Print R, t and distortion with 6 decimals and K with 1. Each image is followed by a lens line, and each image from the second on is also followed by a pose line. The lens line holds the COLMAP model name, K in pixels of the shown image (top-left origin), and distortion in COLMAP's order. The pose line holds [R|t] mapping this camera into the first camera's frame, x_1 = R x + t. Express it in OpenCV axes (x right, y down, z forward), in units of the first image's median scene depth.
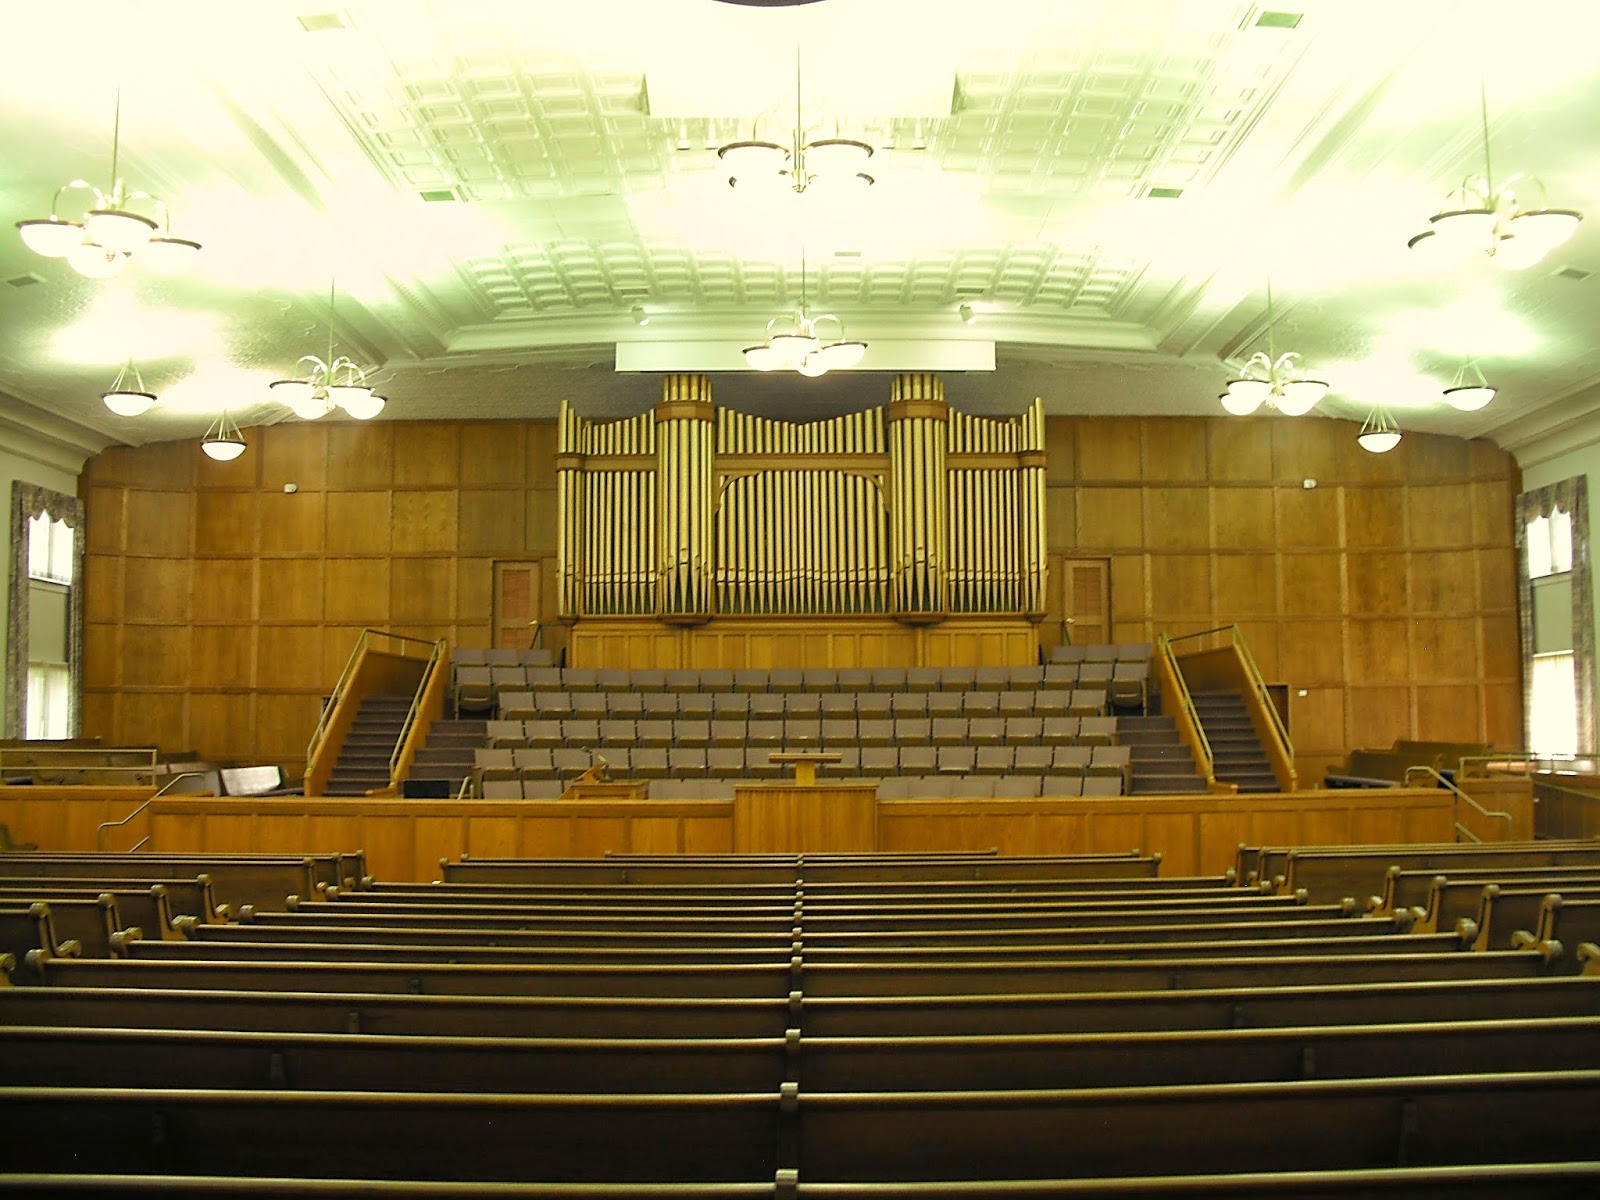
lens RADIAL K [[1674.5, 0, 800.0], [0, 1674.5, 600.0], [0, 0, 1]] dist [-0.179044, 0.118288]
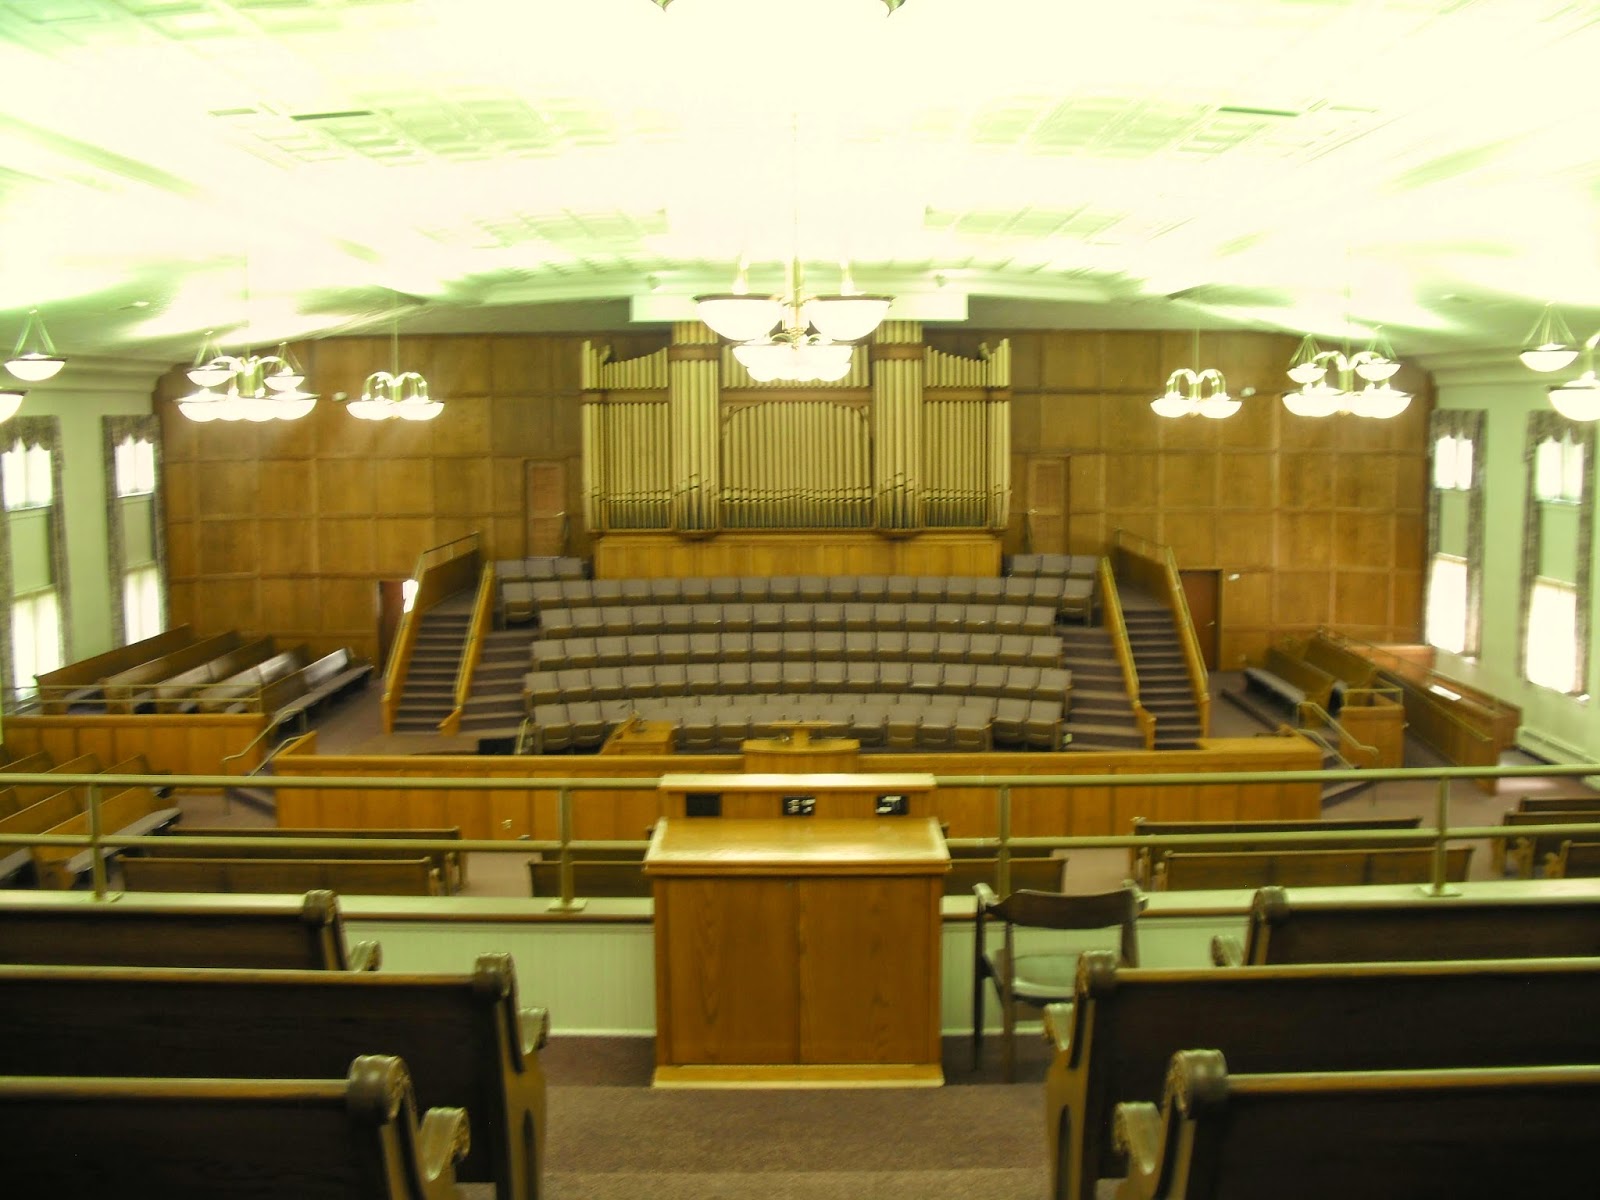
lens RADIAL K [[1674.5, 0, 800.0], [0, 1674.5, 600.0], [0, 0, 1]] dist [-0.179044, 0.118288]
pose [[0.999990, 0.000595, 0.004329, -0.001526], [-0.001381, 0.982931, 0.183972, -0.153936], [-0.004146, -0.183976, 0.982922, -0.145088]]
